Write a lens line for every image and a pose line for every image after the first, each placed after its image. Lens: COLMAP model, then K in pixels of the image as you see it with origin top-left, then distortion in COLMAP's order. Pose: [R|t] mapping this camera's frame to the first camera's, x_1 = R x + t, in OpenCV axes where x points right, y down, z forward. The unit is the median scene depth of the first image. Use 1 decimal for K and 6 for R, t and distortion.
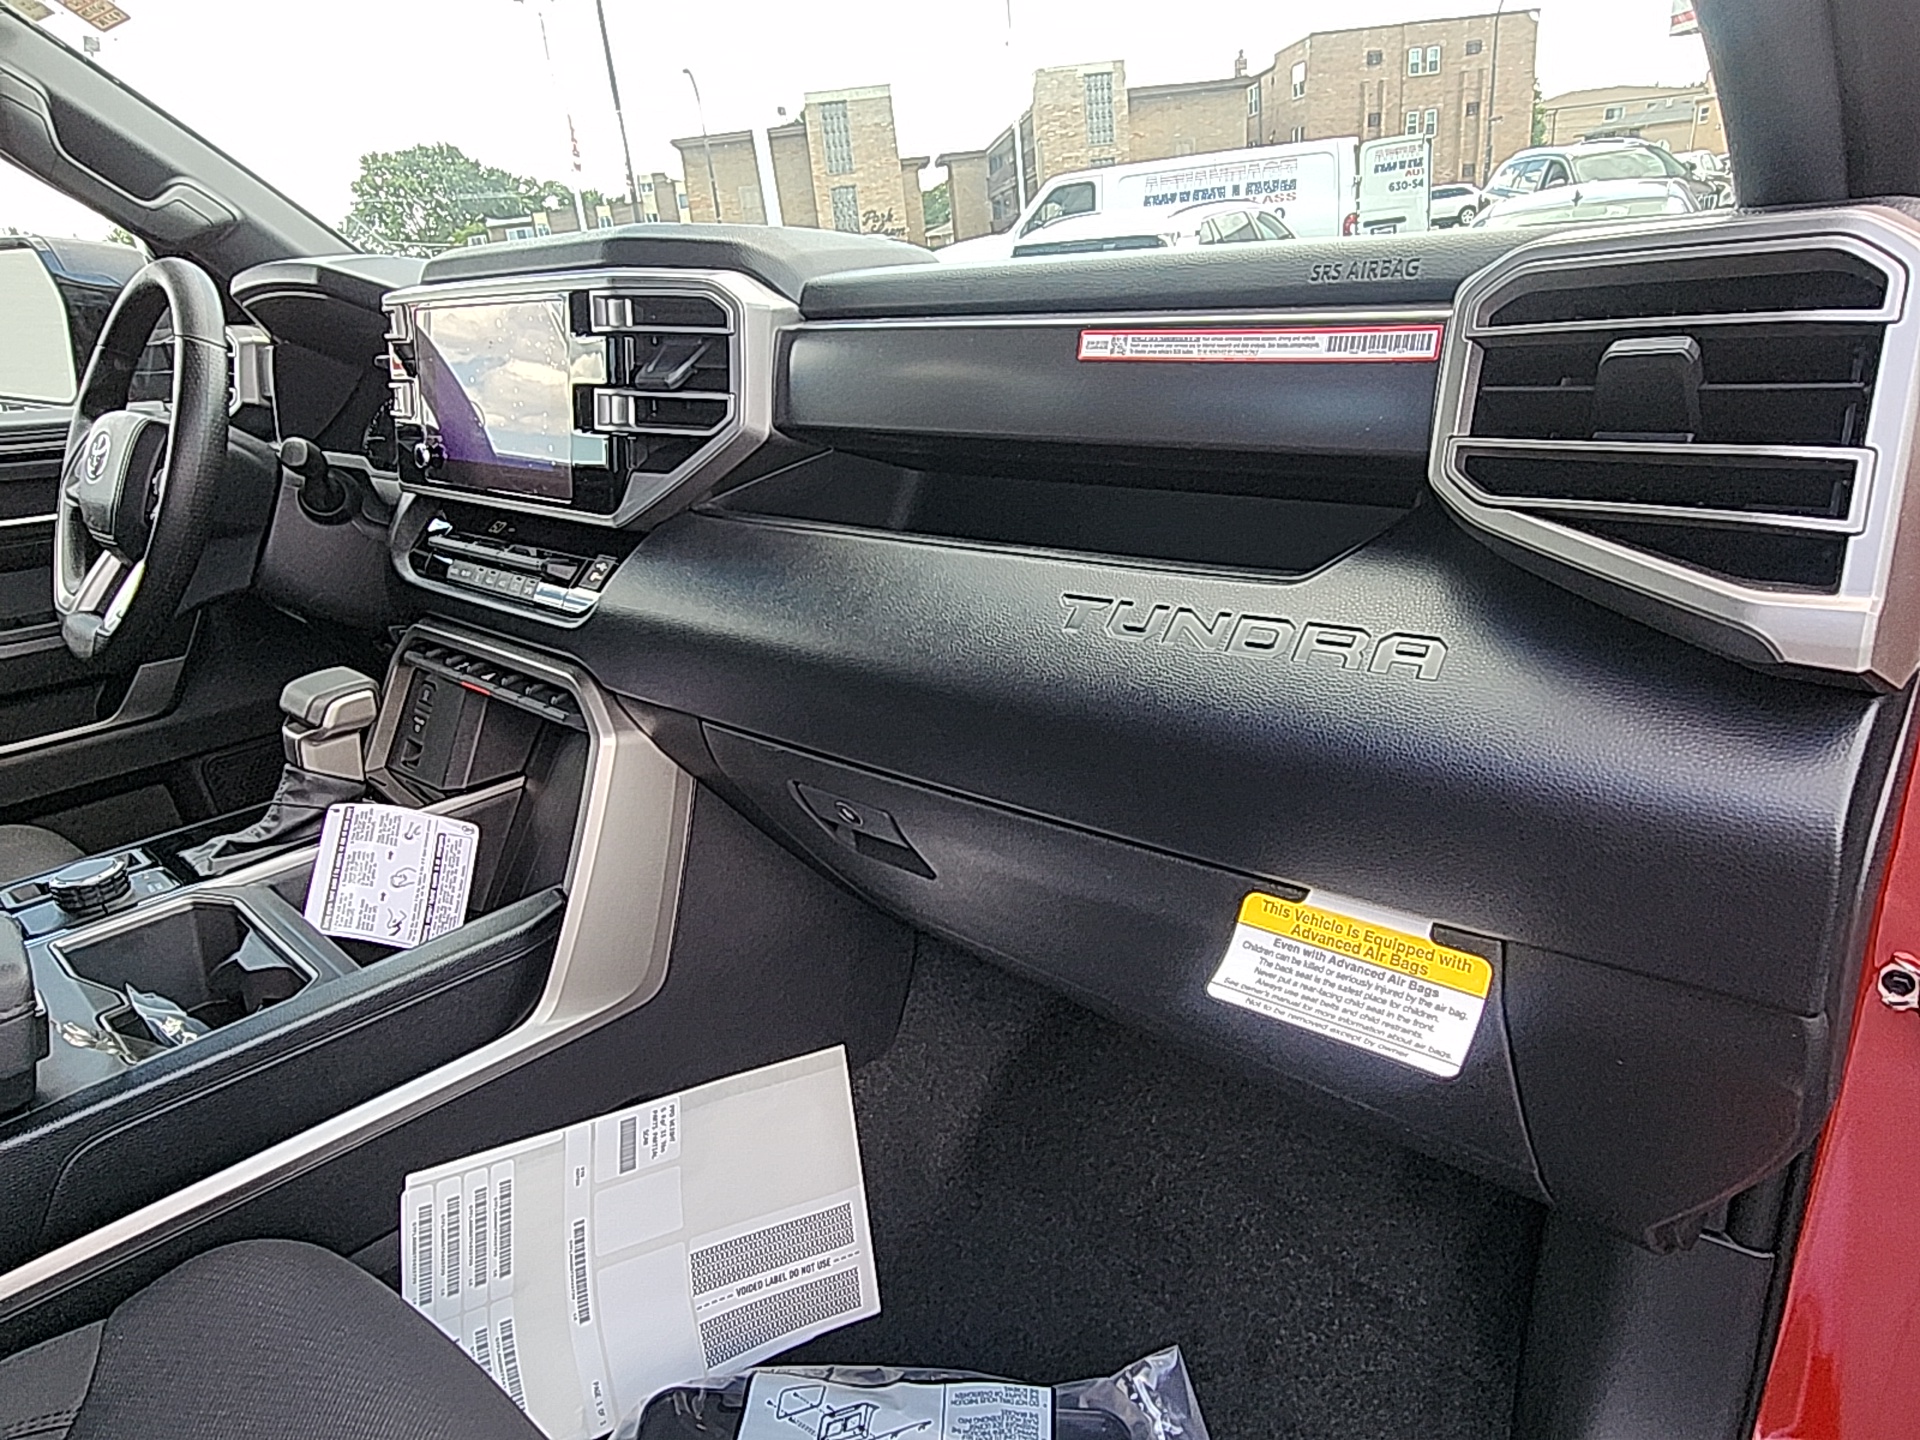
lens RADIAL K [[1178.8, 0, 943.6], [0, 1178.8, 734.0], [0, 0, 1]] dist [-0.001174, 0.003478]
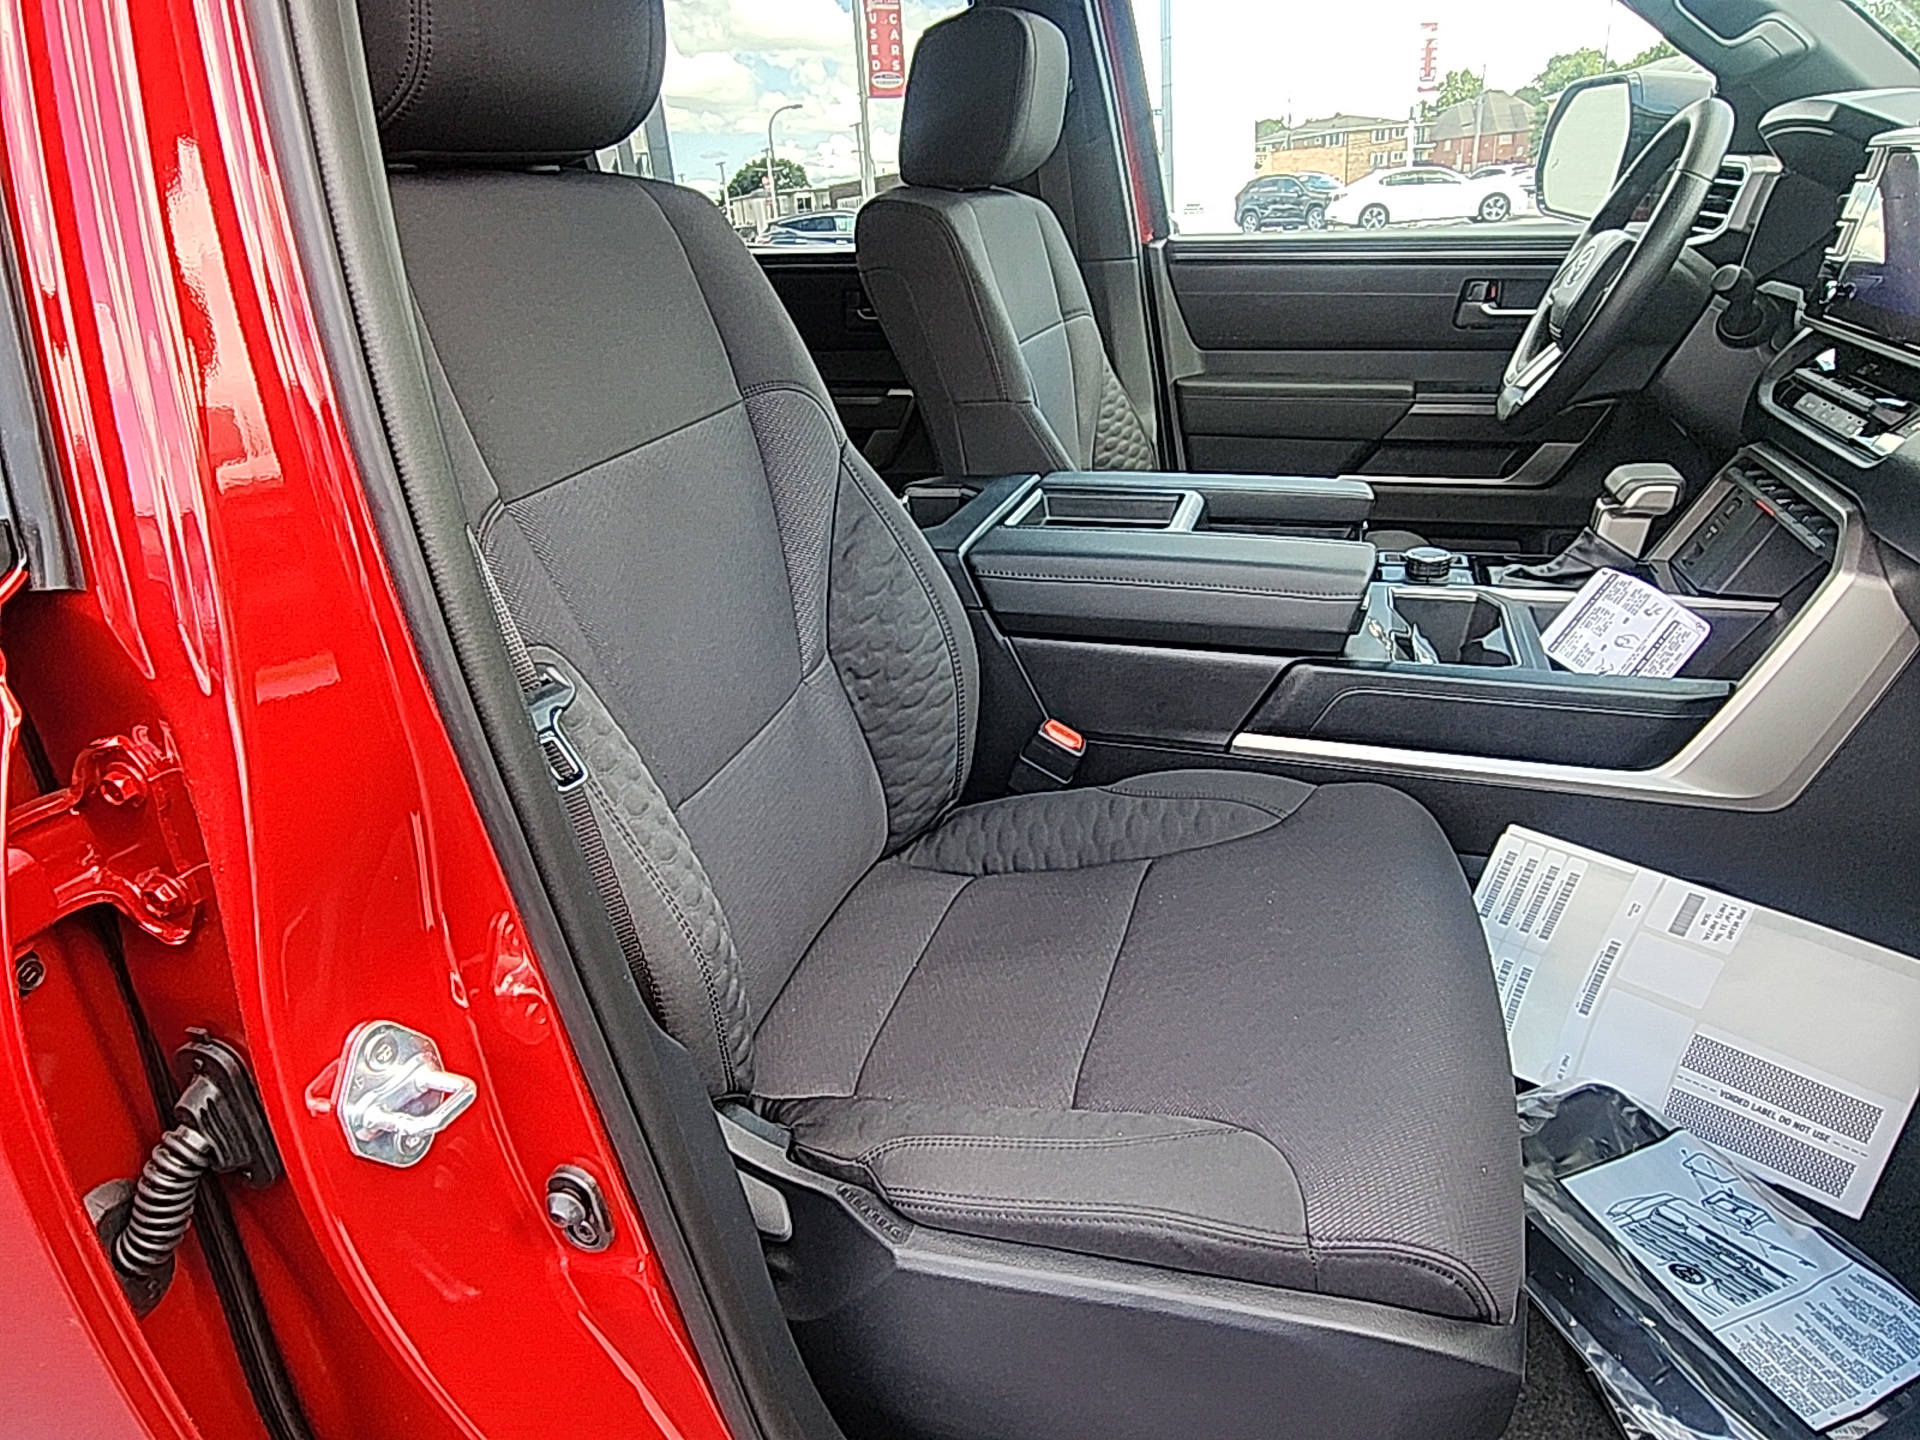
lens RADIAL K [[1178.8, 0, 943.6], [0, 1178.8, 734.0], [0, 0, 1]] dist [-0.001174, 0.003478]
pose [[0.438477, 0.412524, -0.798474, 0.253393], [-0.298175, 0.904887, 0.303761, 0.049450], [0.847838, 0.104893, 0.519777, -0.234732]]
